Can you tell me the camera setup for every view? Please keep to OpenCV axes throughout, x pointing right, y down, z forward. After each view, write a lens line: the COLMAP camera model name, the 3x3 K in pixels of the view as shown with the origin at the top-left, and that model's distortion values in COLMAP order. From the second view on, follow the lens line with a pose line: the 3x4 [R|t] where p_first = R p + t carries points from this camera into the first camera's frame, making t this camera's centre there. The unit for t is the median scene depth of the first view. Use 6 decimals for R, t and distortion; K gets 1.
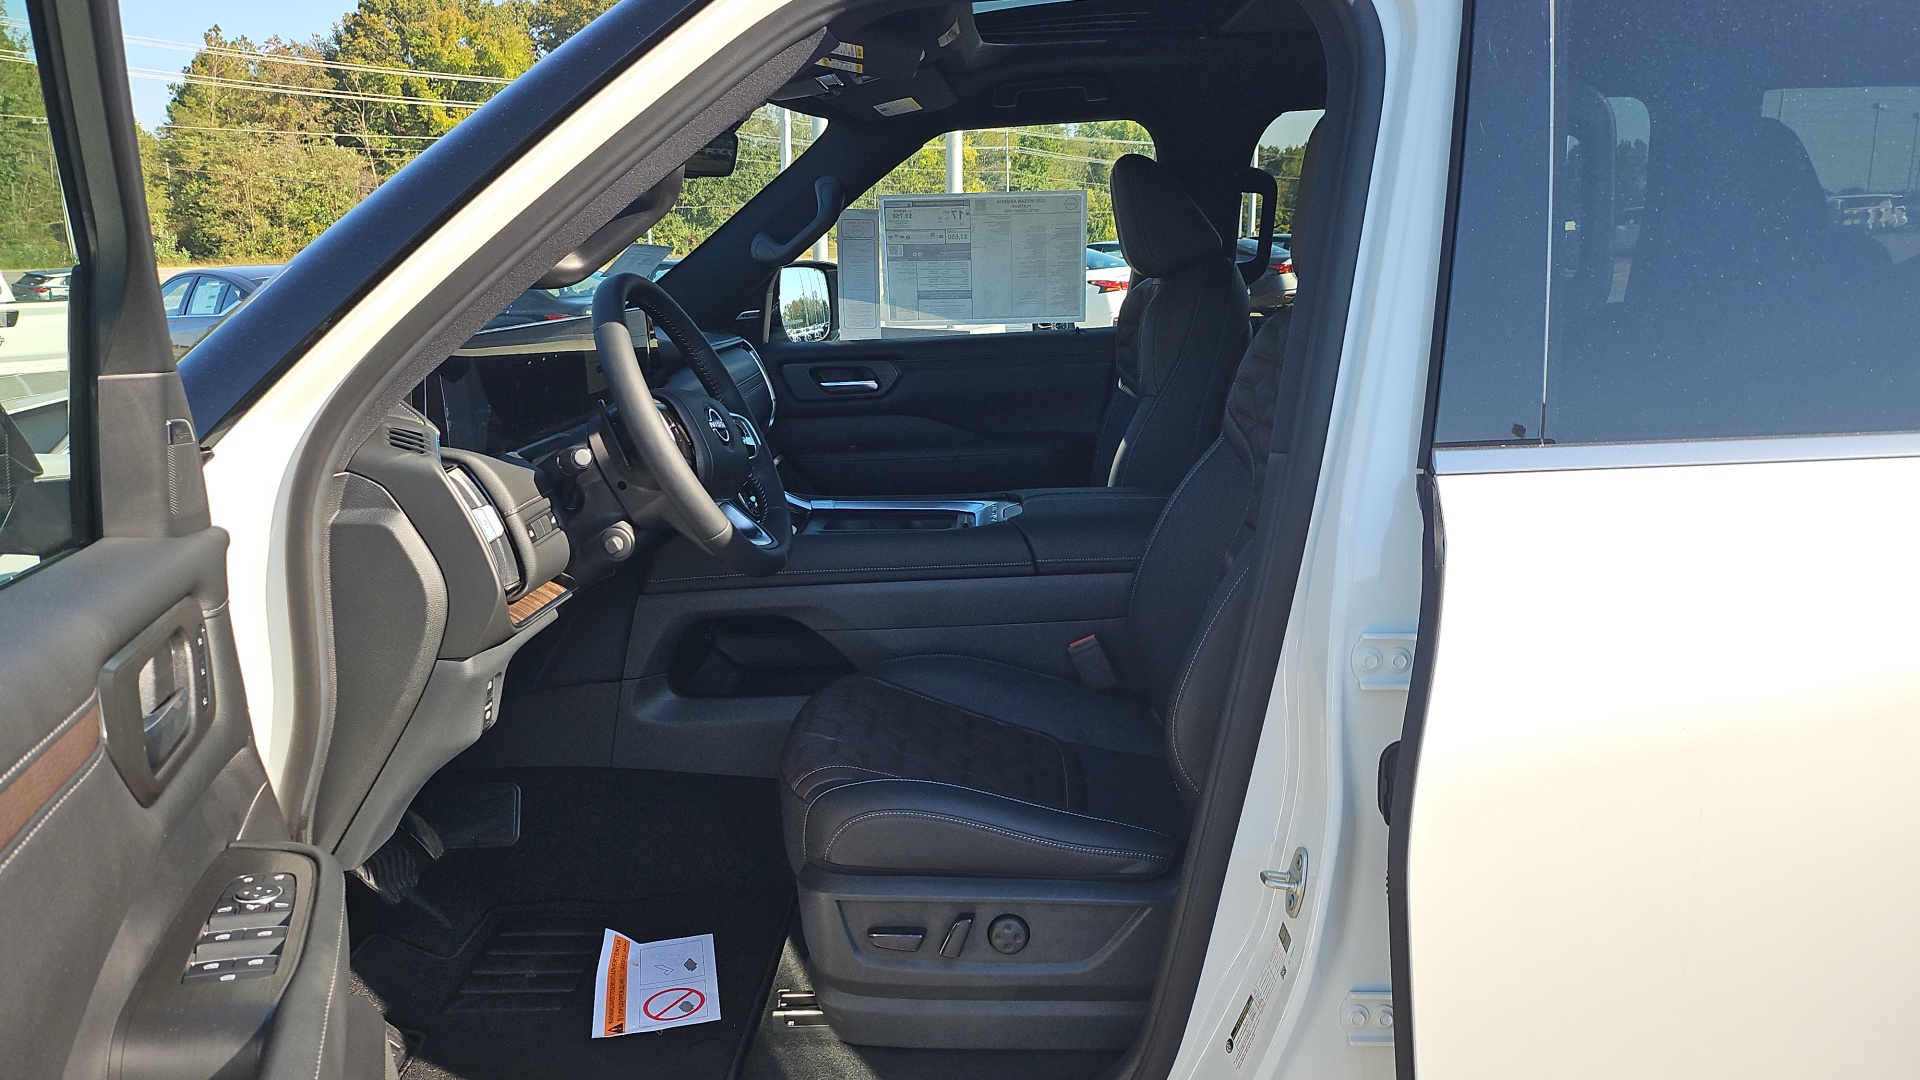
lens RADIAL K [[1382.4, 0, 984.1], [0, 1382.4, 540.3], [0, 0, 1]] dist [0.008510, -0.000594]
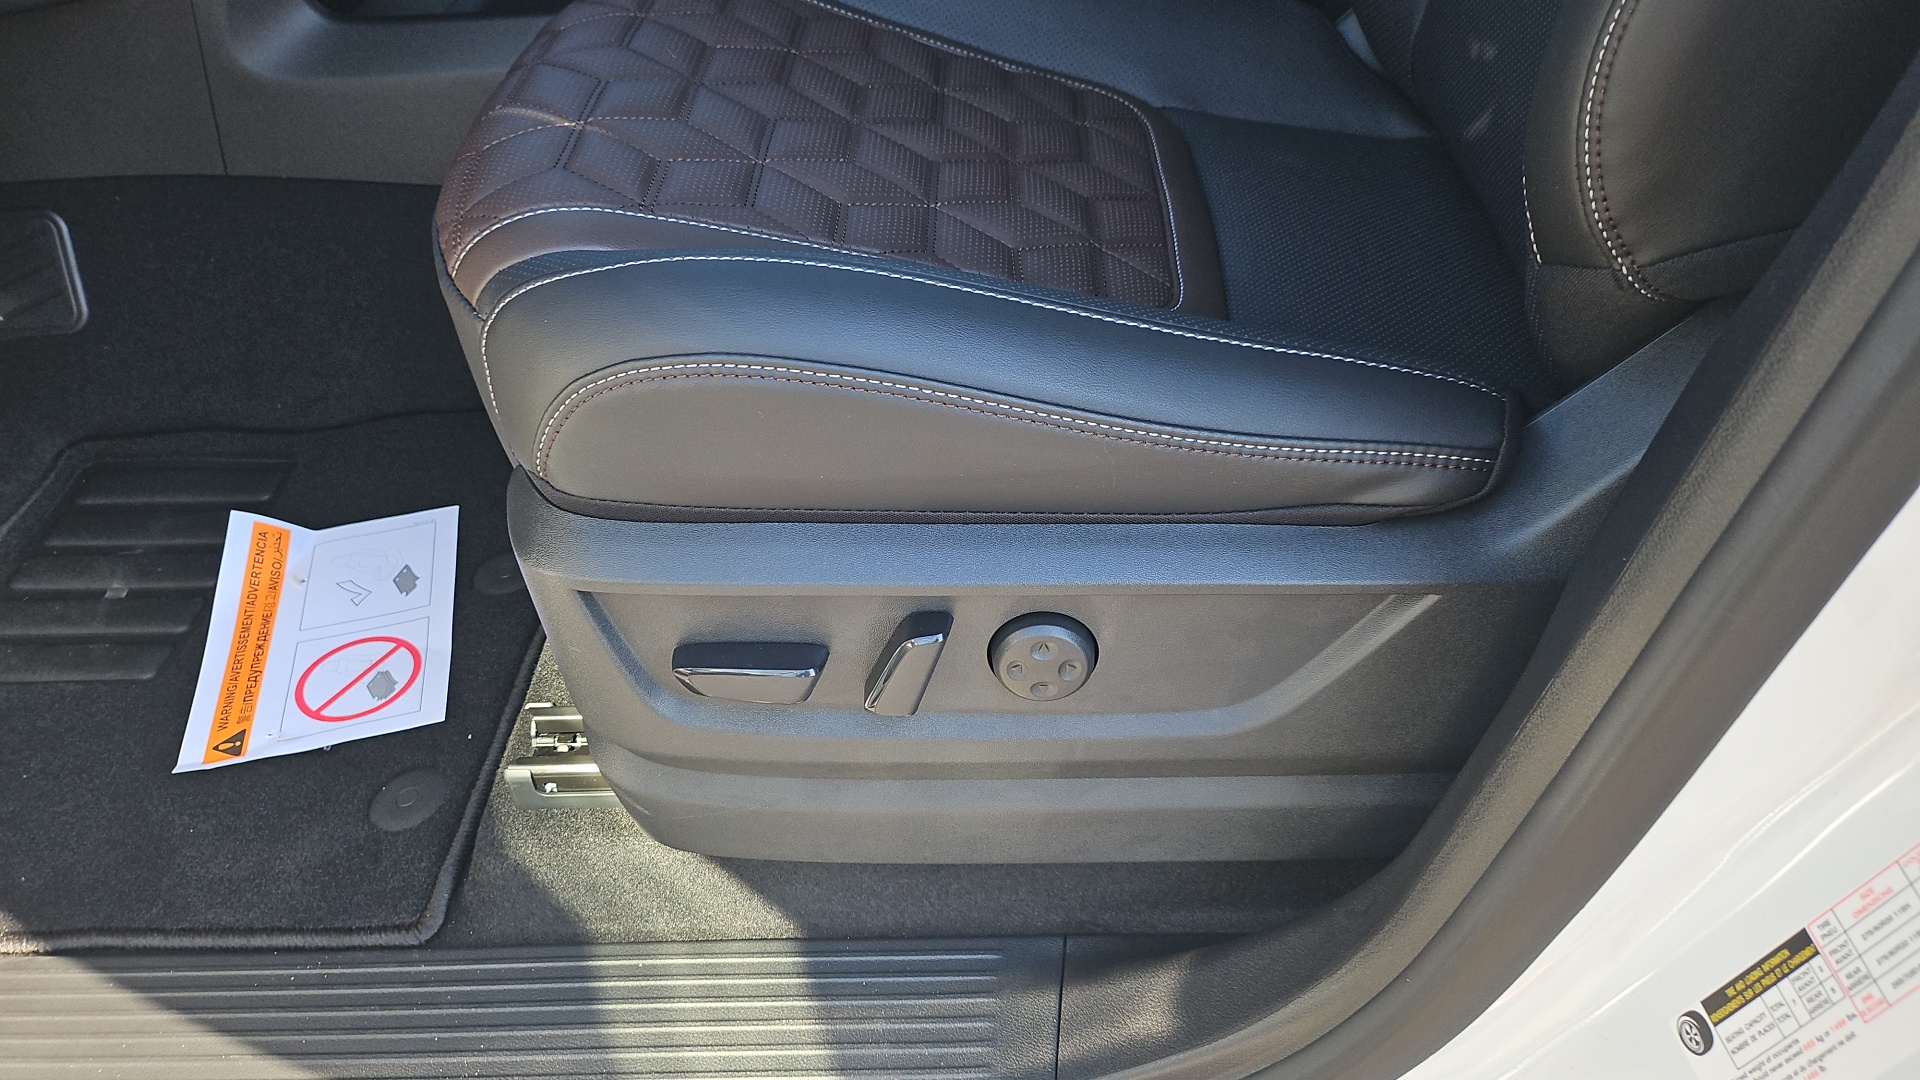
lens RADIAL K [[1382.4, 0, 984.1], [0, 1382.4, 540.3], [0, 0, 1]] dist [0.008510, -0.000594]
pose [[0.999742, -0.020959, -0.008726, 0.004767], [0.022639, 0.891497, 0.452461, 0.074596], [-0.001704, -0.452542, 0.891742, 0.597582]]
